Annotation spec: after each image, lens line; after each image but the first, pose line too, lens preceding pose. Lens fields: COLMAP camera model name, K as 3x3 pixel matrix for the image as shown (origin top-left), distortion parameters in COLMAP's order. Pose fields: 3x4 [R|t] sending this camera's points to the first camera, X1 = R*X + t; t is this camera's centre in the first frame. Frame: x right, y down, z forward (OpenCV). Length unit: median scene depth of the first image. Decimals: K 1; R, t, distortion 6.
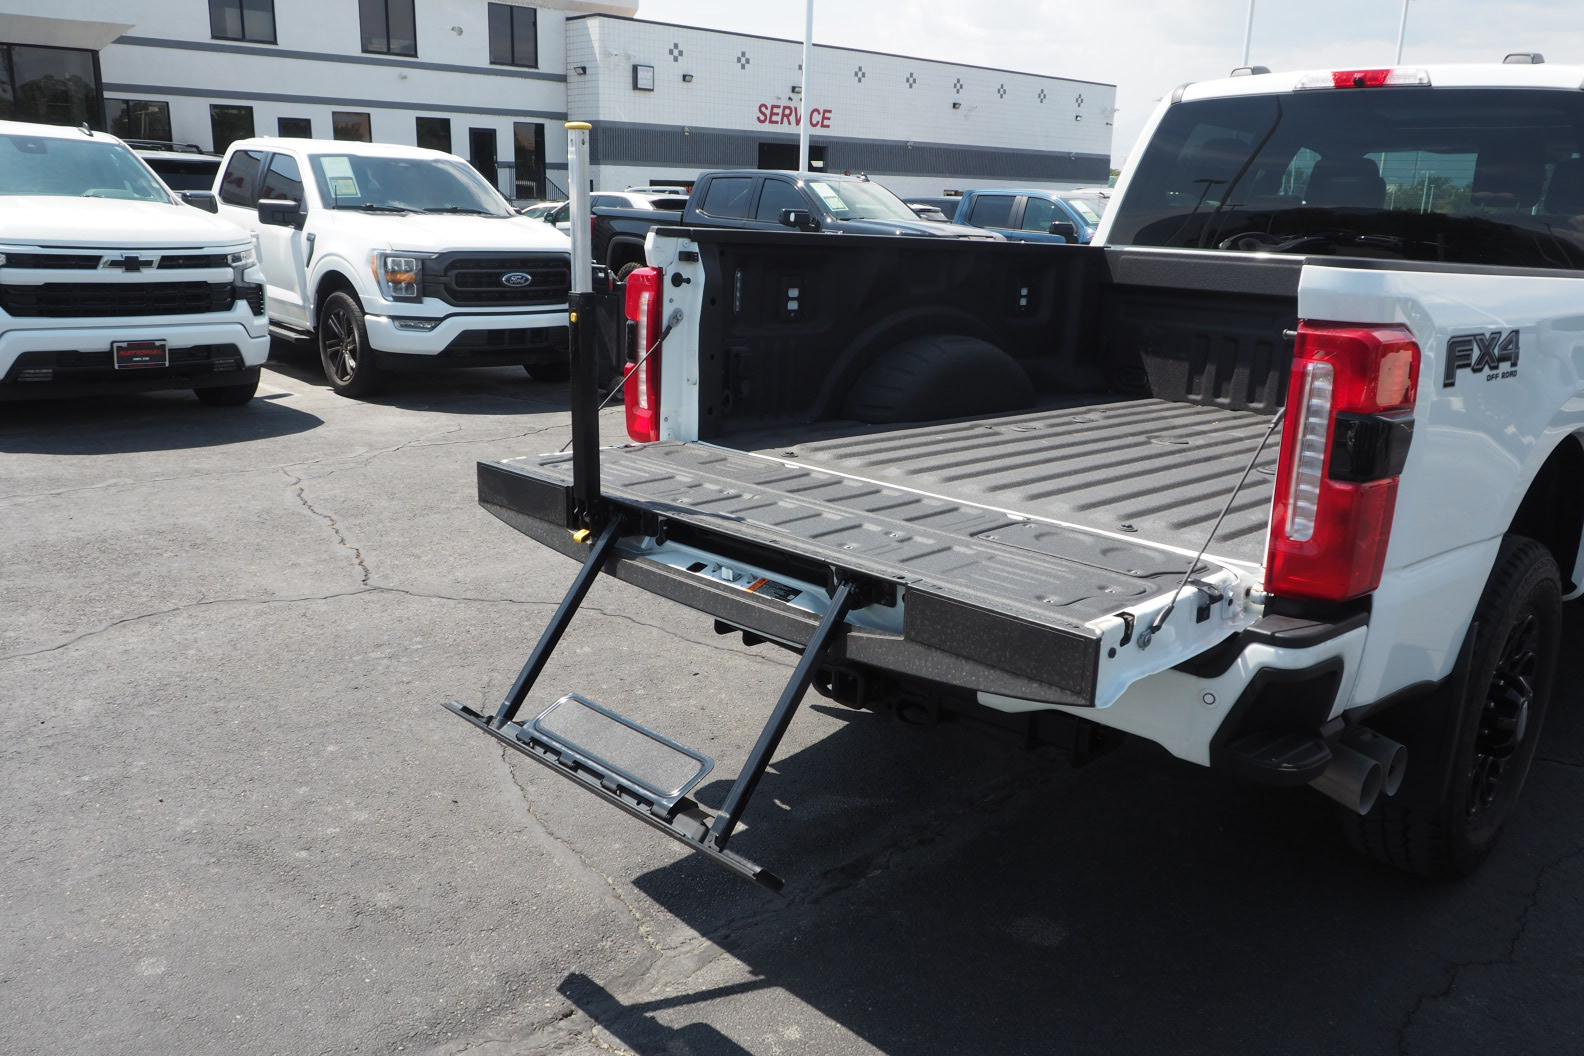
lens RADIAL K [[1234.9, 0, 779.8], [0, 1234.9, 518.7], [0, 0, 1]] dist [-0.013878, 0.000059]
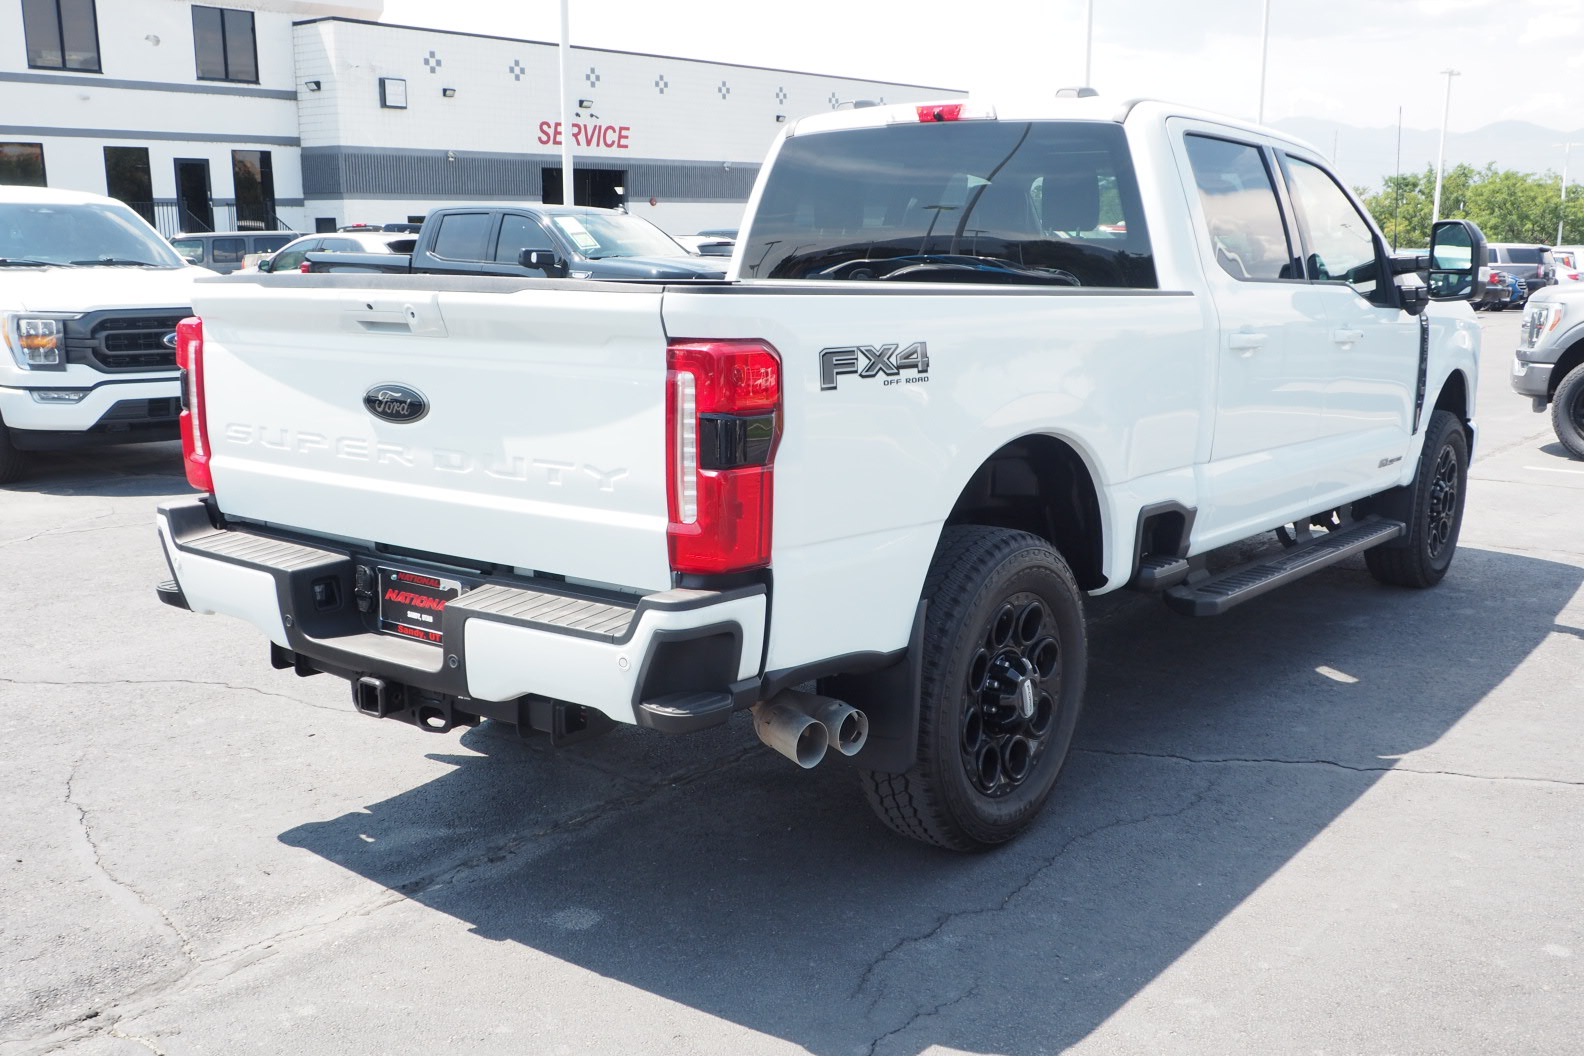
lens RADIAL K [[1528.1, 0, 808.7], [0, 1528.1, 545.0], [0, 0, 1]] dist [-0.010307, 0.000000]
pose [[0.990420, -0.053413, 0.127337, 0.099597], [0.059764, 0.997125, -0.046583, 0.032716], [-0.124483, 0.053746, 0.990765, -0.135072]]
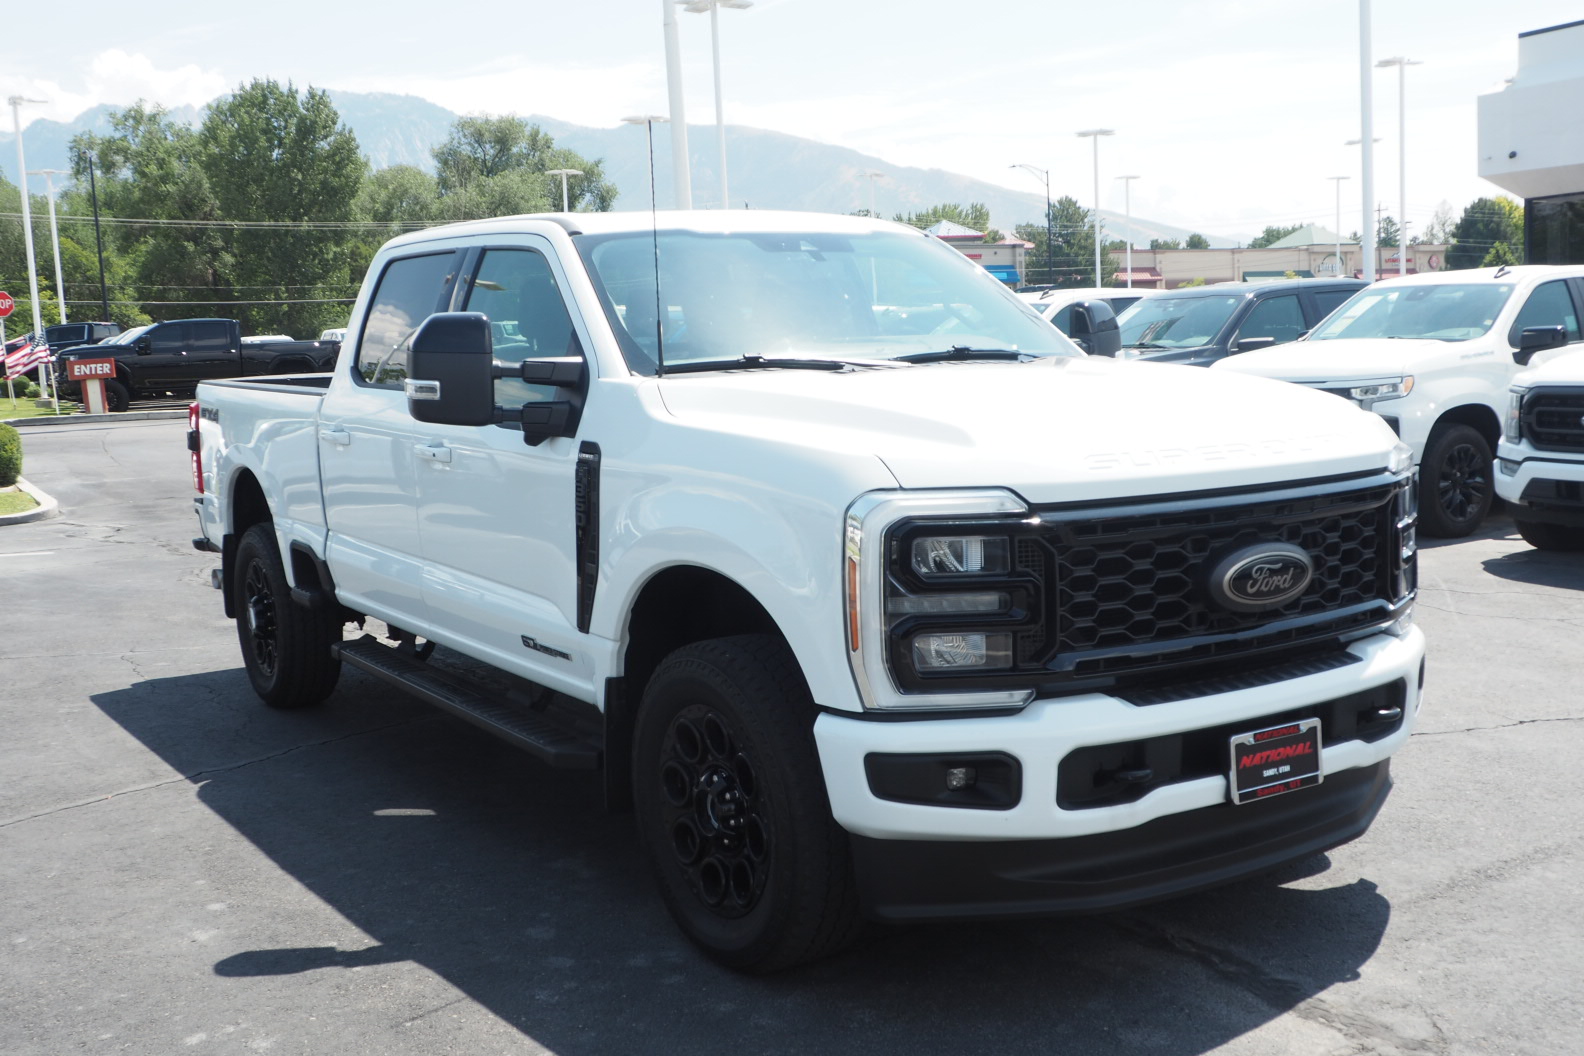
lens RADIAL K [[1656.5, 0, 792.9], [0, 1656.5, 531.1], [0, 0, 1]] dist [-0.021495, 0.000000]
pose [[-0.207270, 0.083349, -0.974727, 1.191172], [-0.211950, 0.968873, 0.127918, -0.192583], [0.955048, 0.233107, -0.183153, 0.913261]]
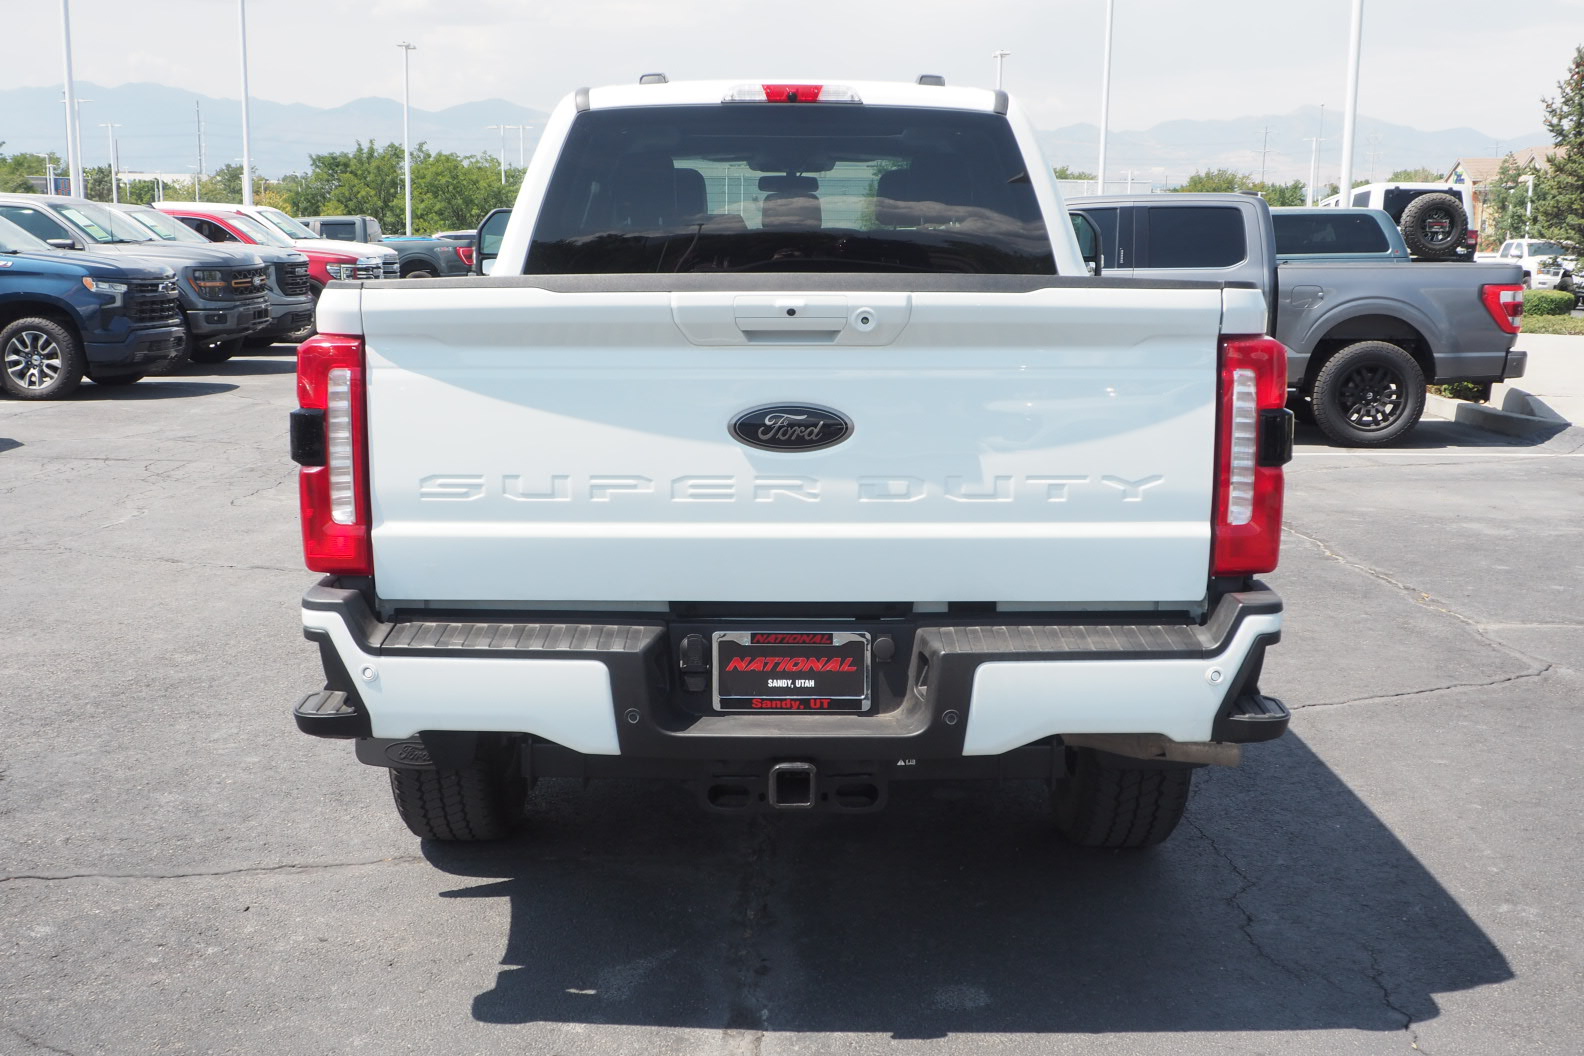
lens RADIAL K [[1762.5, 0, 783.5], [0, 1762.5, 535.3], [0, 0, 1]] dist [-0.008481, 0.000000]
pose [[0.712868, -0.145453, 0.686049, -0.291311], [0.188747, 0.981952, 0.012064, -0.020865], [-0.675422, 0.120890, 0.727455, 0.026426]]
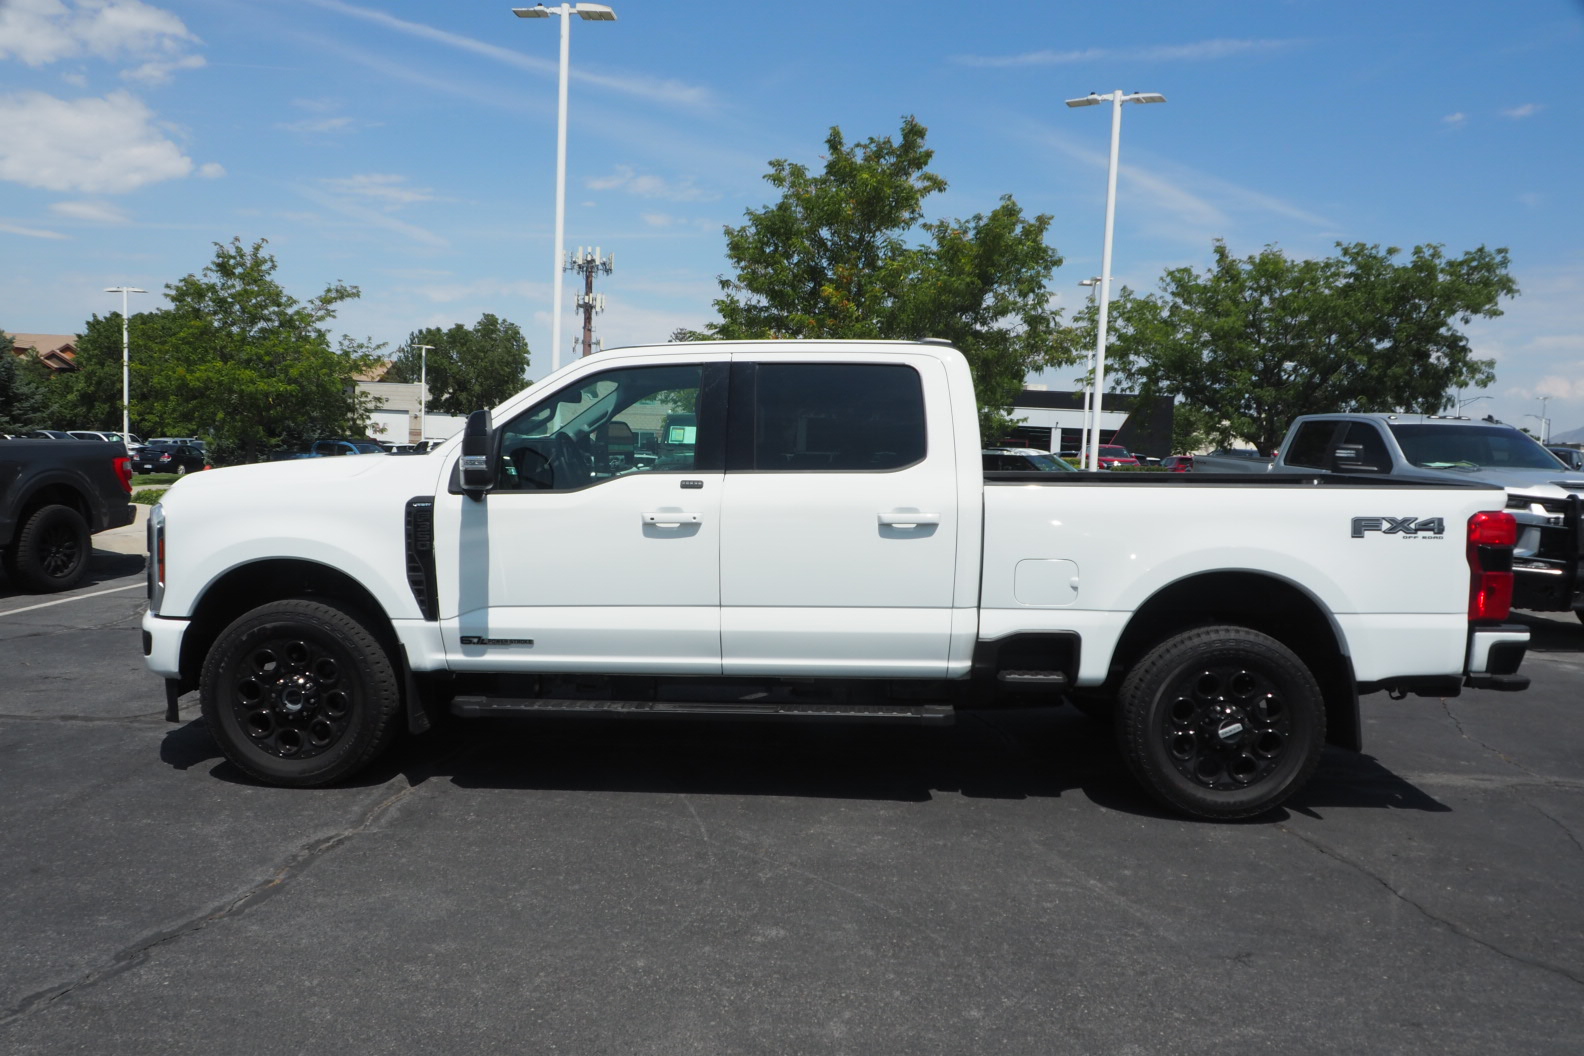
lens RADIAL K [[1130.7, 0, 795.5], [0, 1130.7, 528.0], [0, 0, 1]] dist [-0.017336, -0.001791]
pose [[-0.671341, -0.108695, 0.733135, -0.253553], [0.132769, 0.955548, 0.263249, -0.310412], [-0.729159, 0.274067, -0.627067, 1.164553]]
